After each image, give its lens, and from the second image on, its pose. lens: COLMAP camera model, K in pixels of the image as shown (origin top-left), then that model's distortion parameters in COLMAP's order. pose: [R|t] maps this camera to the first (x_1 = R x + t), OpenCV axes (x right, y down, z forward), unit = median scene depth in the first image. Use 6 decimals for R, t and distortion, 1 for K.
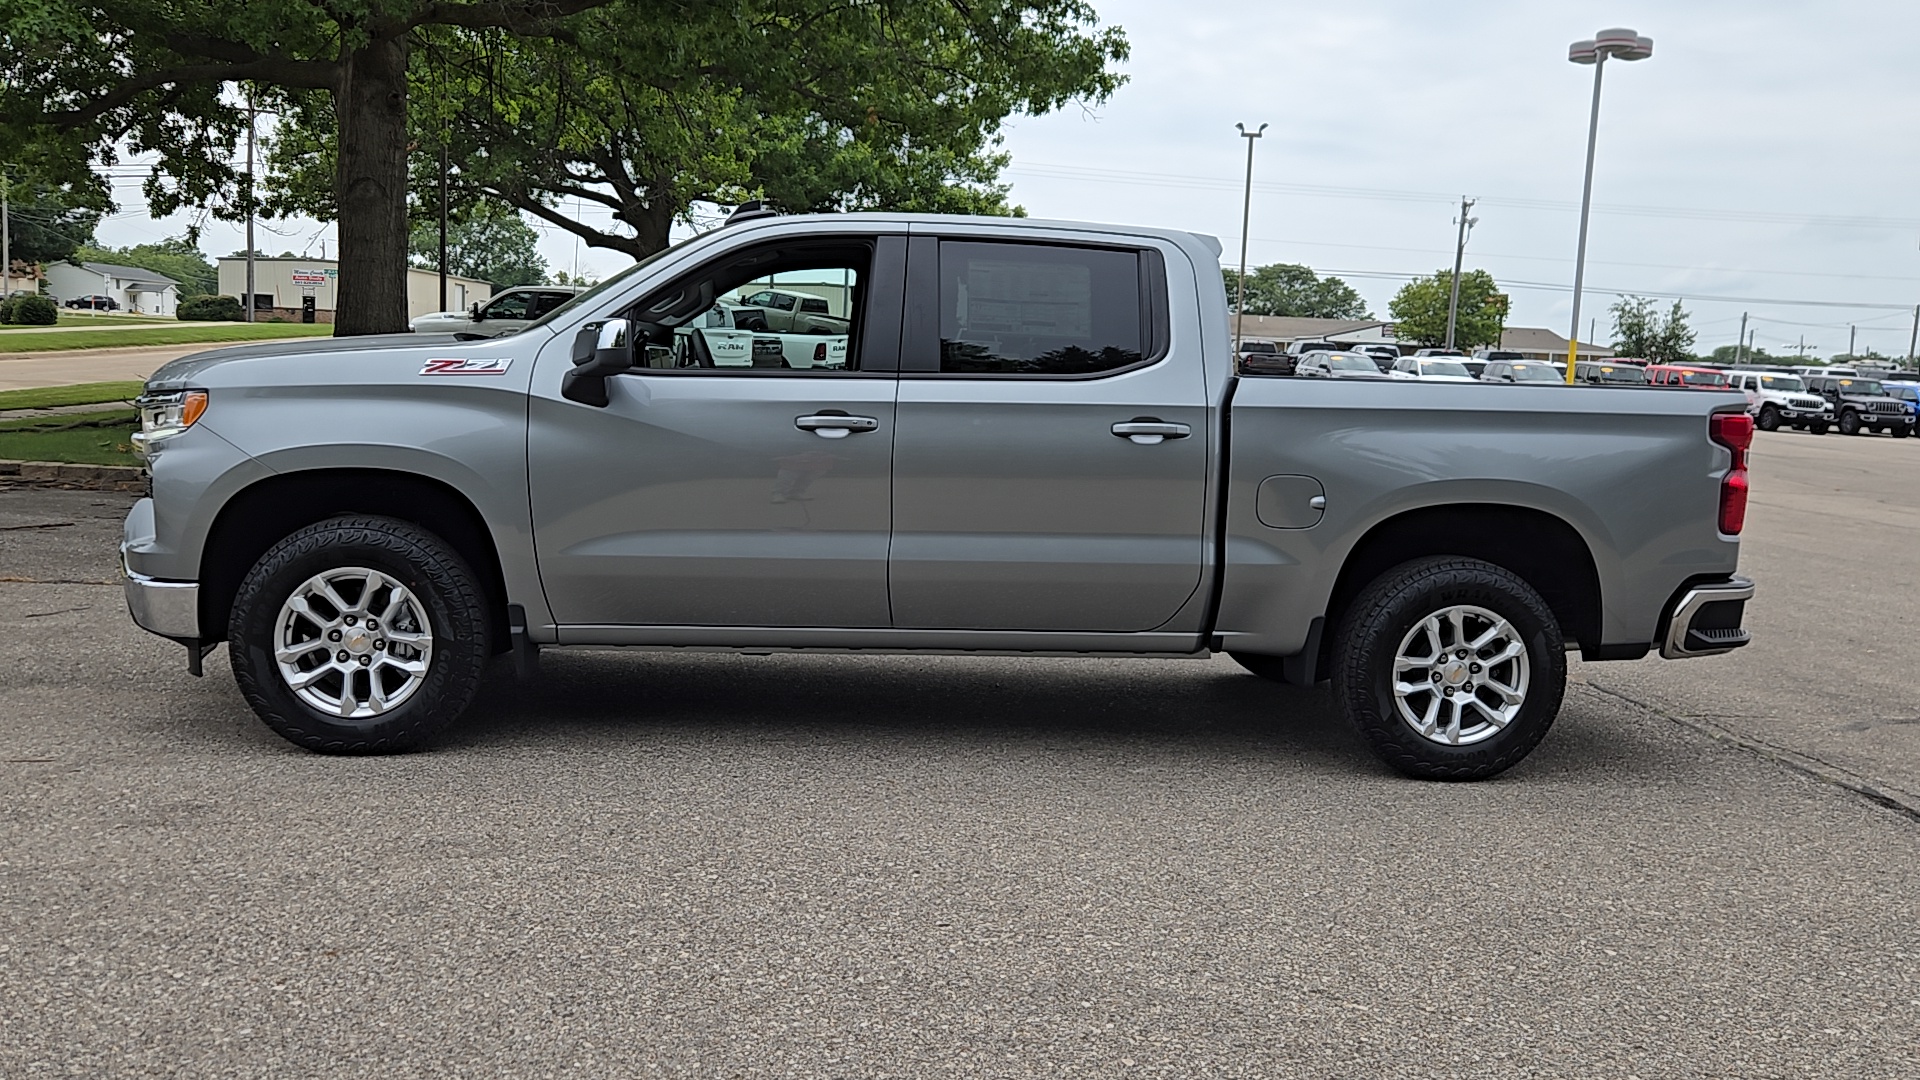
lens RADIAL K [[1602.6, 0, 969.7], [0, 1602.6, 524.1], [0, 0, 1]] dist [0.008788, -0.006653]
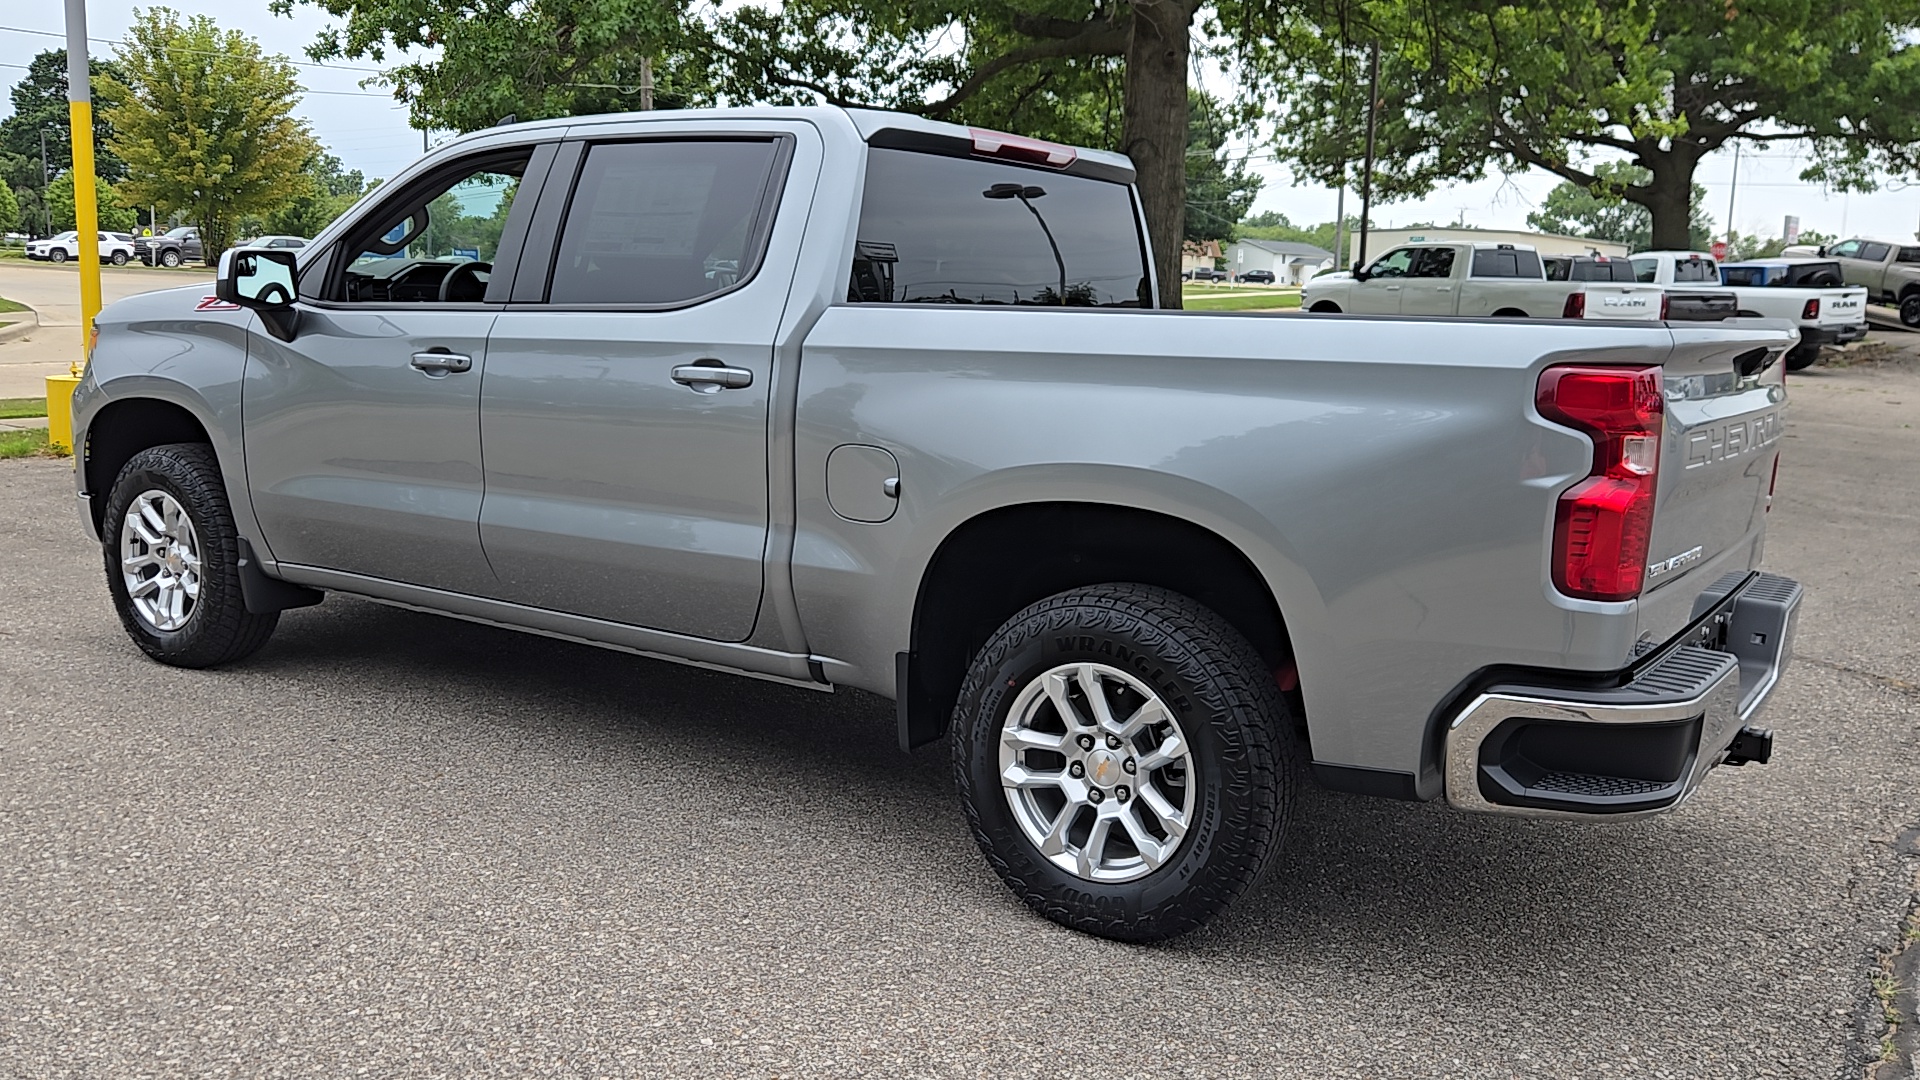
lens RADIAL K [[1602.6, 0, 957.1], [0, 1602.6, 545.3], [0, 0, 1]] dist [0.008788, -0.006653]
pose [[0.759514, 0.083741, -0.645078, 0.662732], [-0.062664, 0.996486, 0.055578, -0.027365], [0.647465, -0.001789, 0.762093, 0.475593]]
